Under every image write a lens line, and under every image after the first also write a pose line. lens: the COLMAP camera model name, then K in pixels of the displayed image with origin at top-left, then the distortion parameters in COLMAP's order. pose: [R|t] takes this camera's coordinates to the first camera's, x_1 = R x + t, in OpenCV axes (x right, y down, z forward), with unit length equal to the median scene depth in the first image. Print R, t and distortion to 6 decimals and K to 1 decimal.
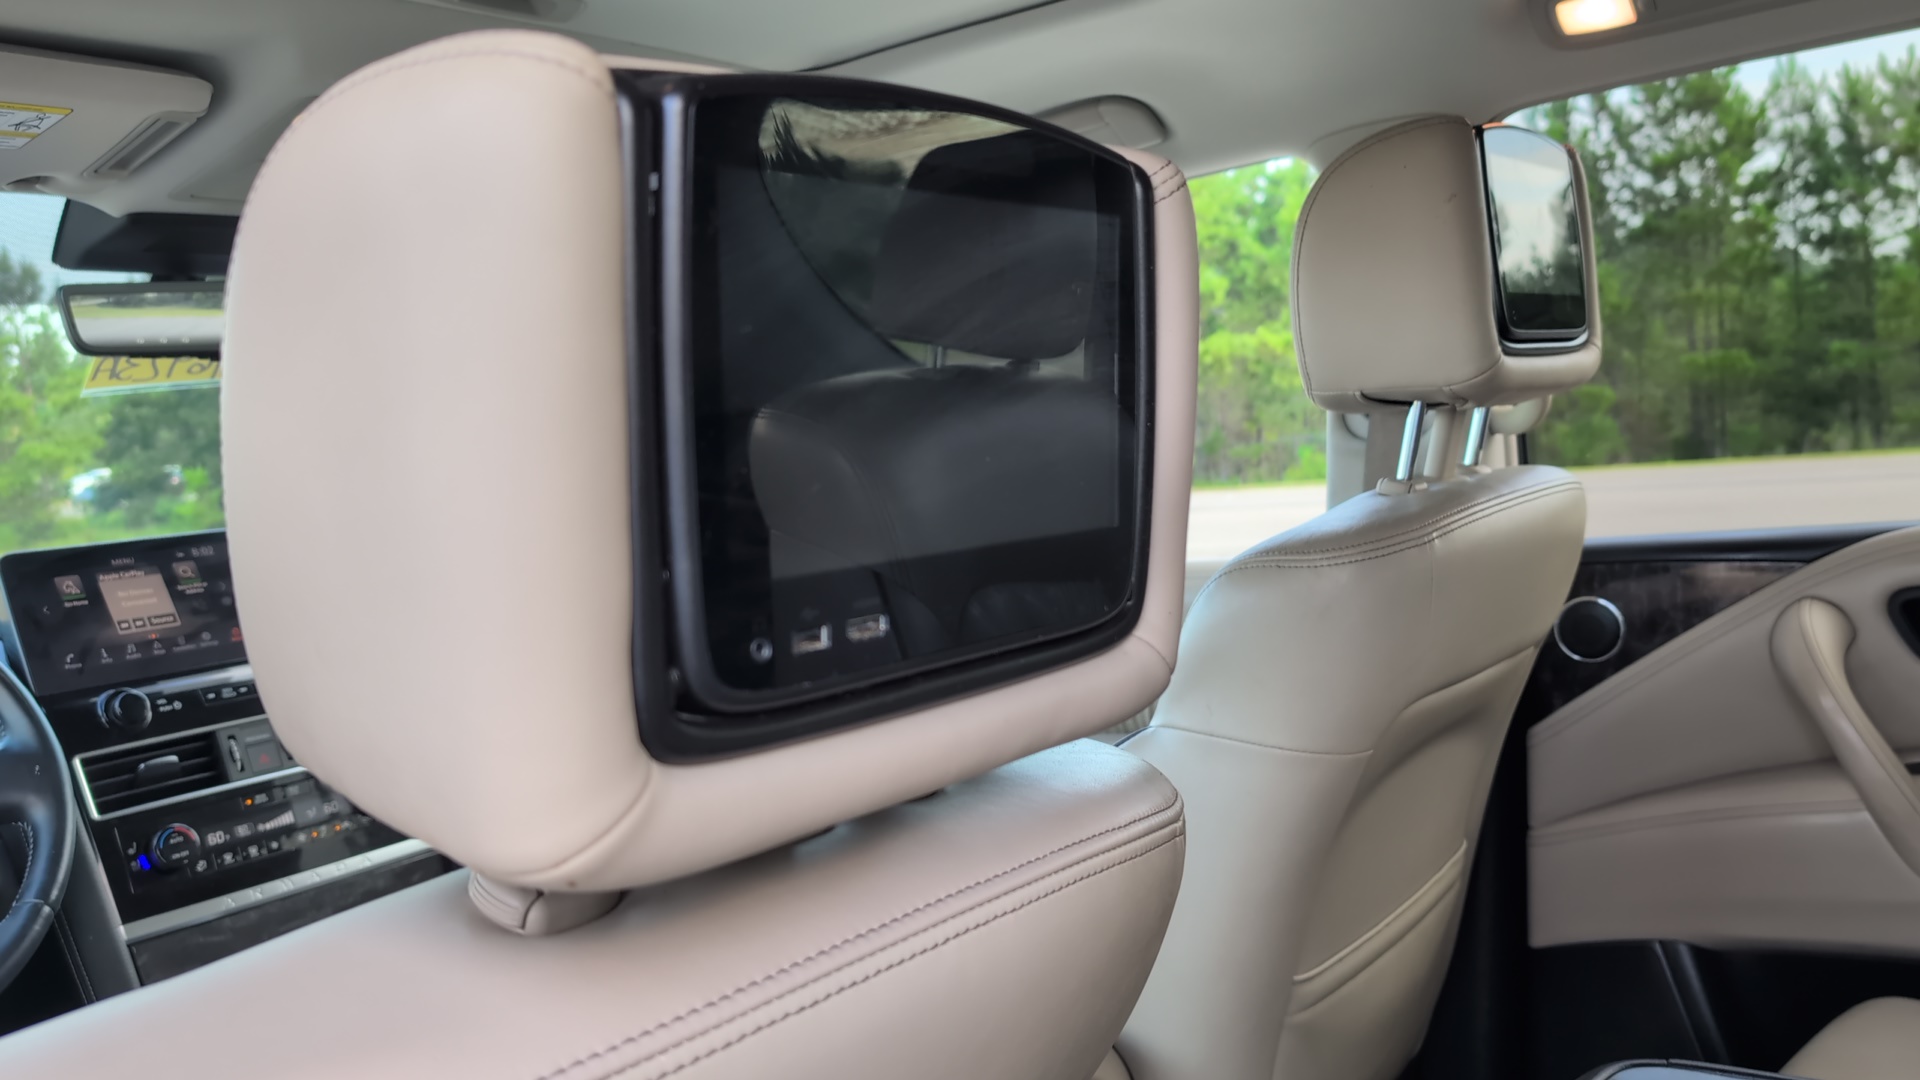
lens RADIAL K [[1577.6, 0, 953.7], [0, 1577.6, 529.7], [0, 0, 1]] dist [0.047962, -0.069988]
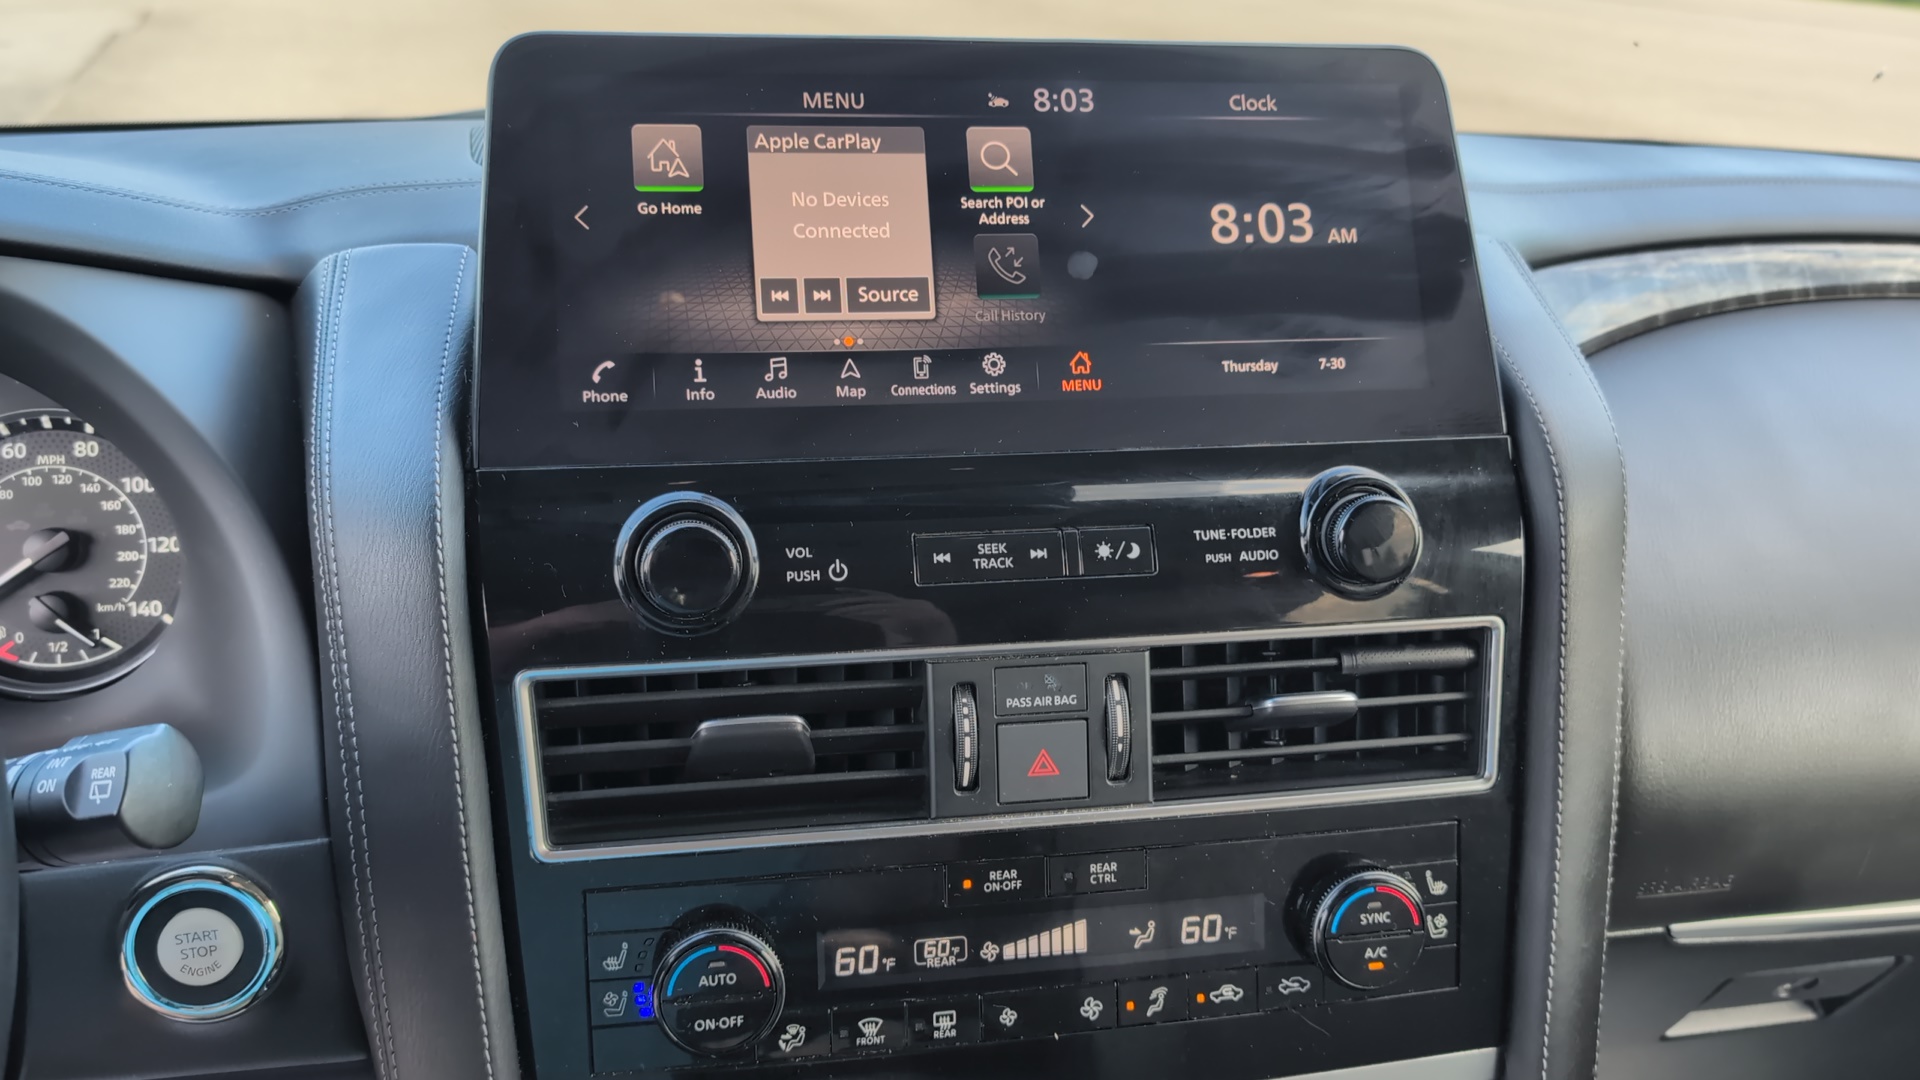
lens RADIAL K [[1570.7, 0, 928.3], [0, 1570.7, 544.8], [0, 0, 1]] dist [0.113046, -0.182435]
pose [[0.716014, 0.358274, -0.599136, -0.269334], [-0.137686, 0.913874, 0.381937, -0.026857], [0.684373, -0.190979, 0.703676, 0.764776]]
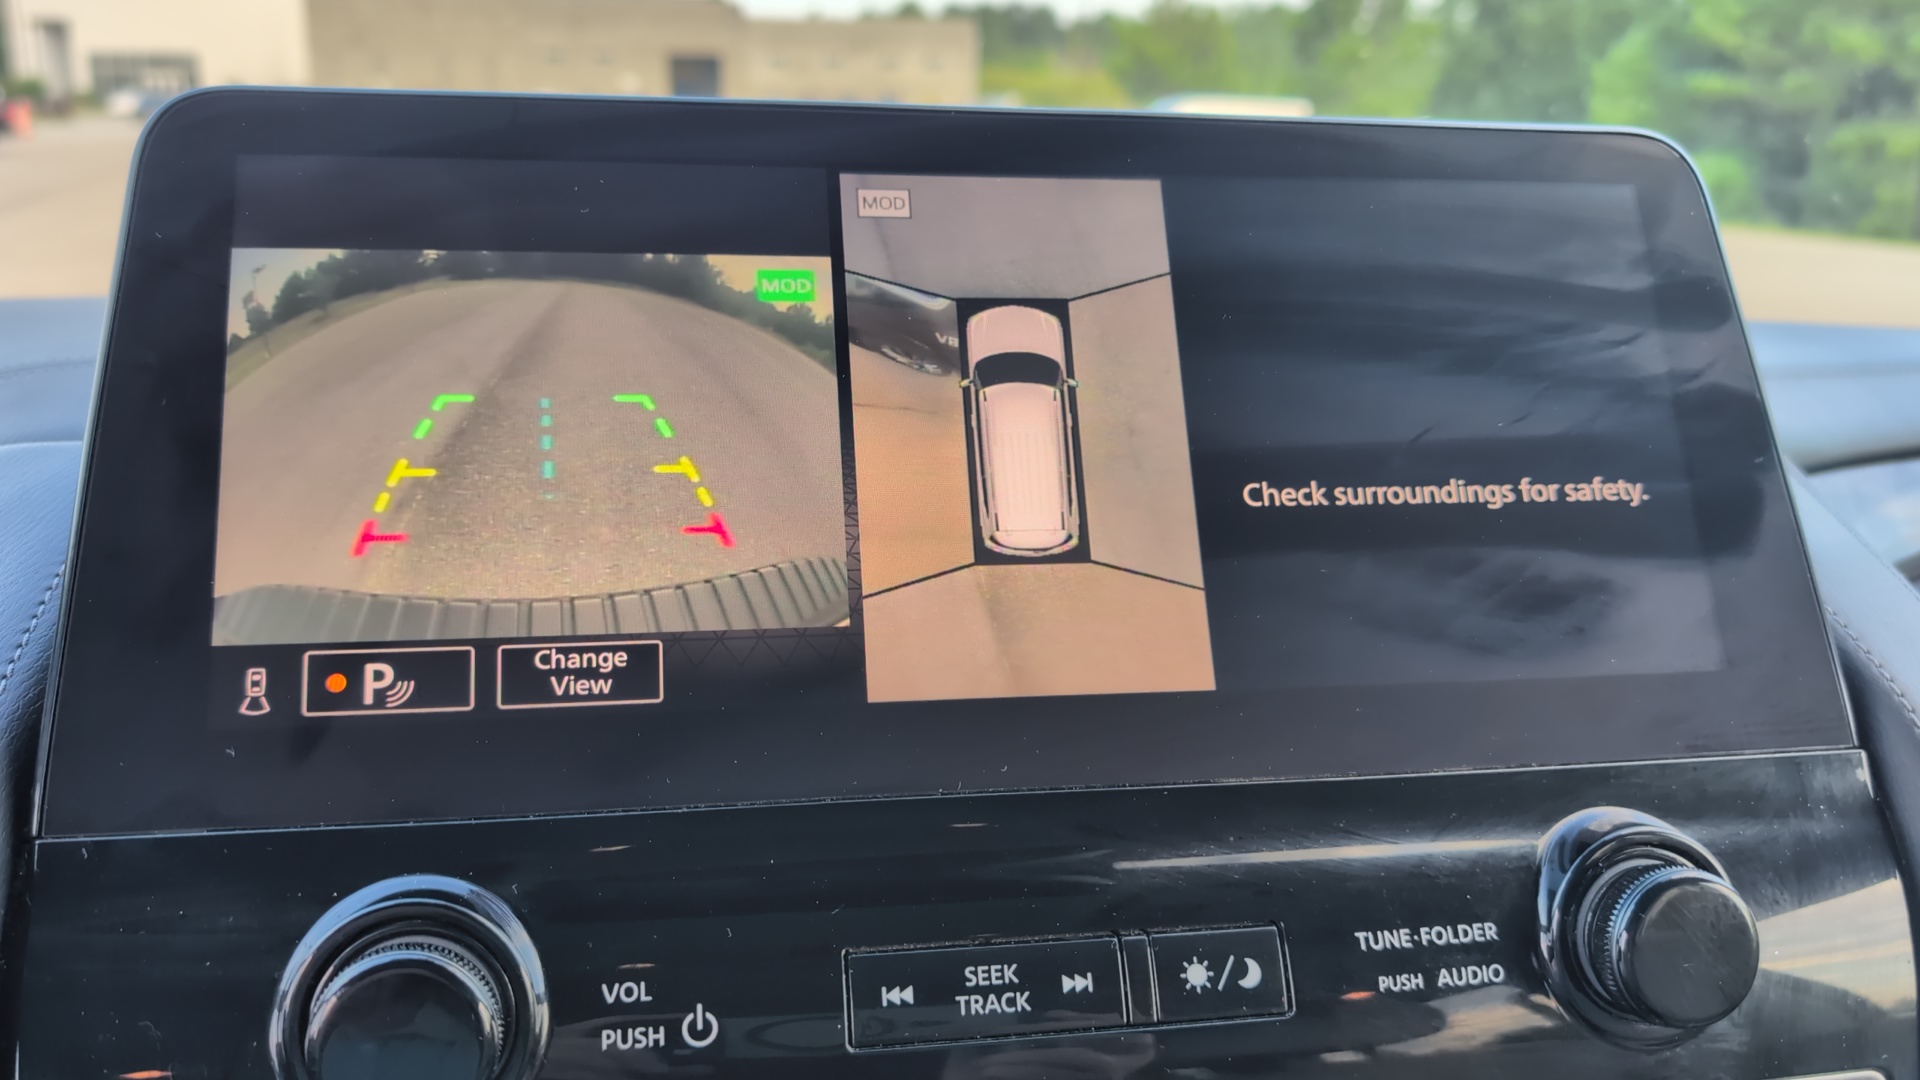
lens RADIAL K [[1577.6, 0, 953.7], [0, 1577.6, 529.7], [0, 0, 1]] dist [0.047962, -0.069988]
pose [[0.717515, 0.274983, -0.639966, -0.362094], [-0.140664, 0.957048, 0.253520, 0.005645], [0.682193, -0.091884, 0.725376, 0.881080]]
